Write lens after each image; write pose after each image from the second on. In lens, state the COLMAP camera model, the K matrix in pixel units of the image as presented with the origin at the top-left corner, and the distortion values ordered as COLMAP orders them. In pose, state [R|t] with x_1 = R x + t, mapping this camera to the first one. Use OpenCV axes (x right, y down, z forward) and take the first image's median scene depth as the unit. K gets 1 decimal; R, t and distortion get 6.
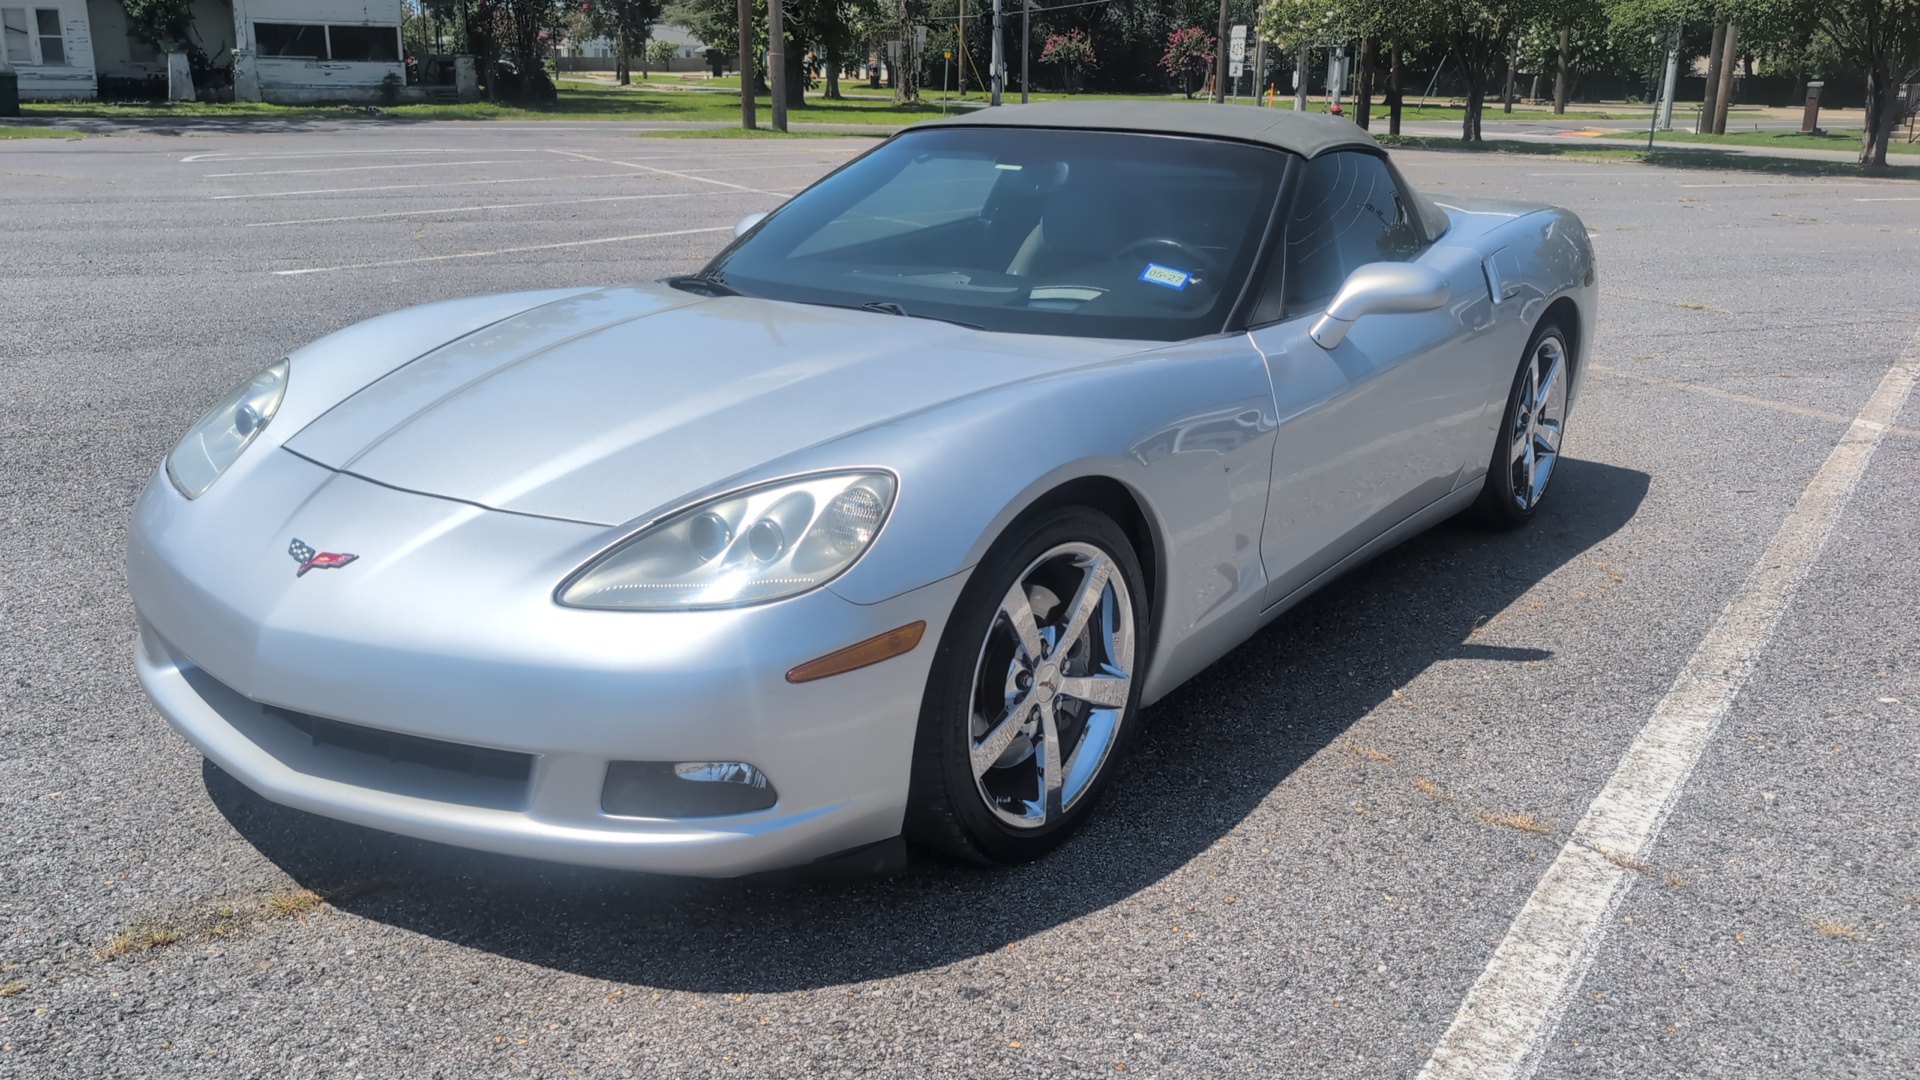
lens RADIAL K [[1618.6, 0, 966.6], [0, 1618.6, 537.6], [0, 0, 1]] dist [0.012883, -0.008621]
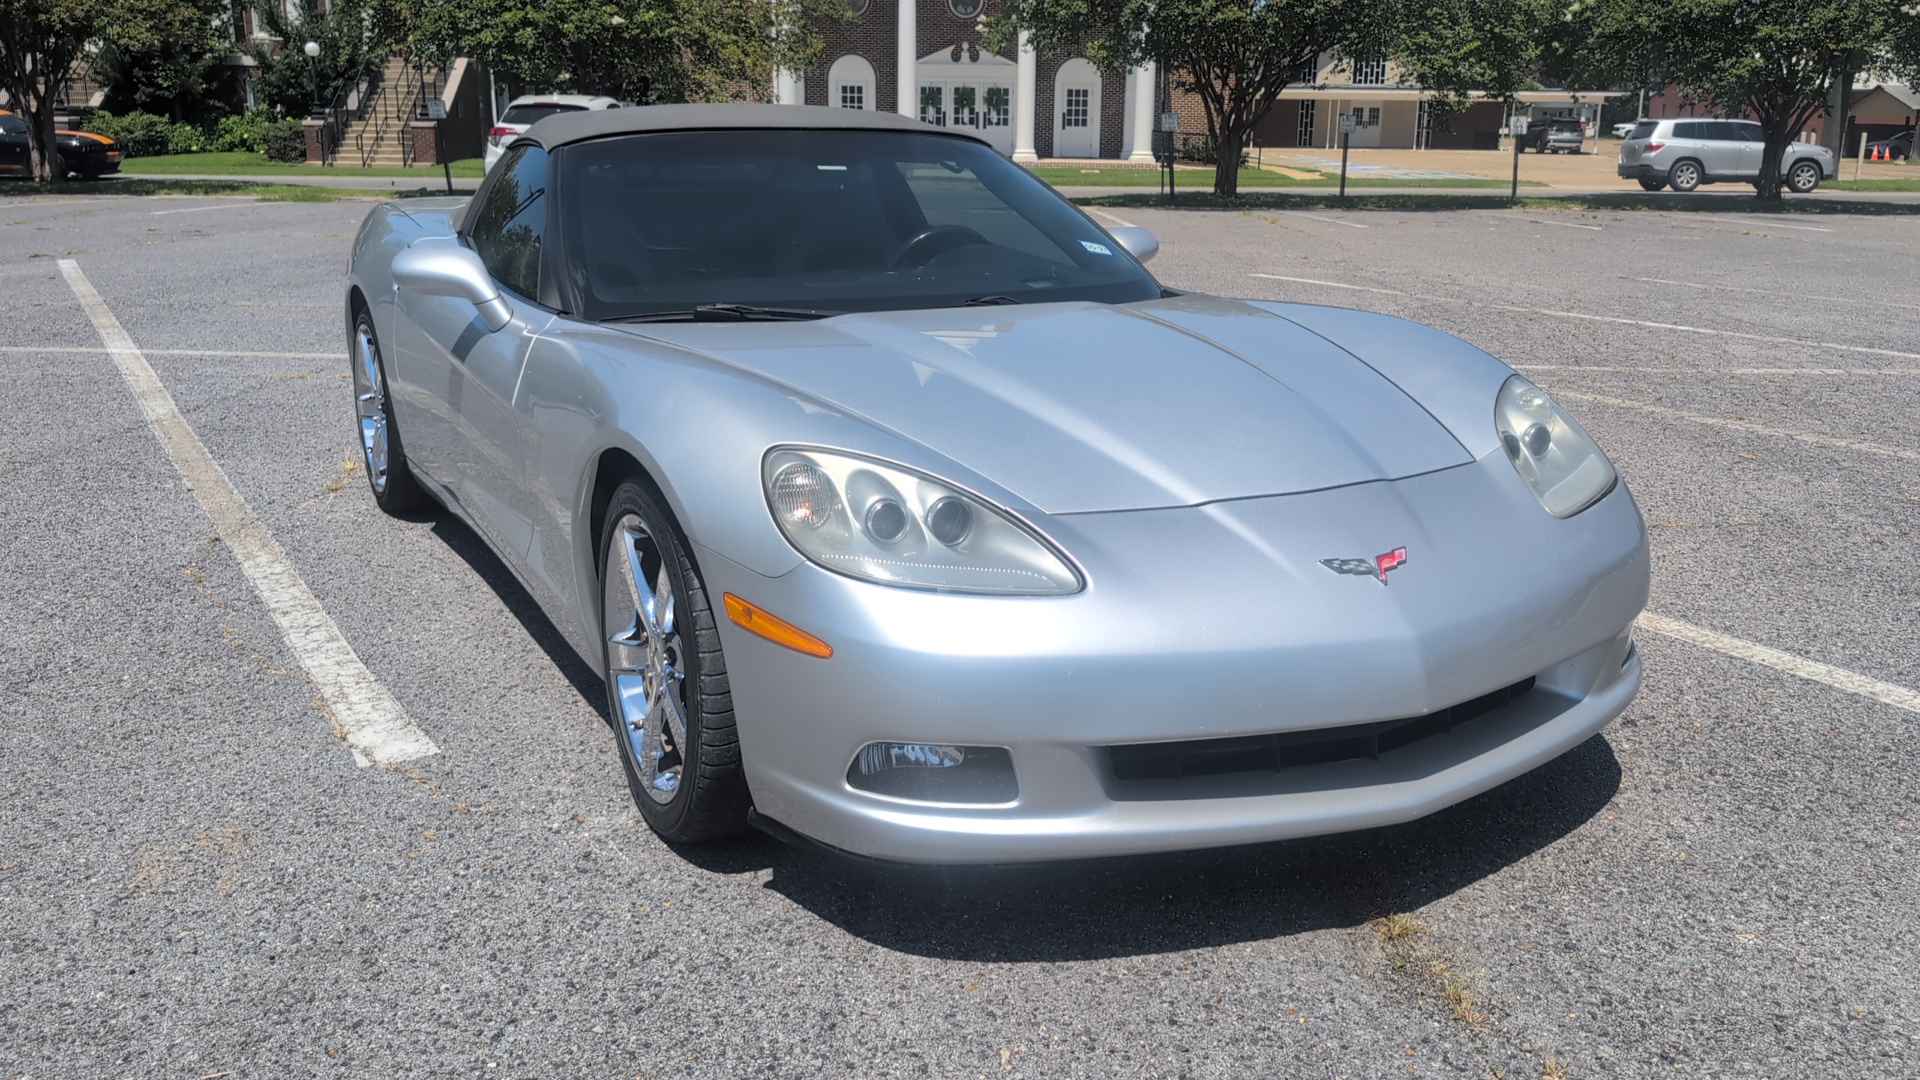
lens RADIAL K [[1618.6, 0, 956.6], [0, 1618.6, 537.9], [0, 0, 1]] dist [0.012883, -0.008621]
pose [[0.446108, -0.235147, 0.863535, -1.041098], [0.245062, 0.960085, 0.134837, -0.150614], [-0.860774, 0.151468, 0.485928, 0.578791]]
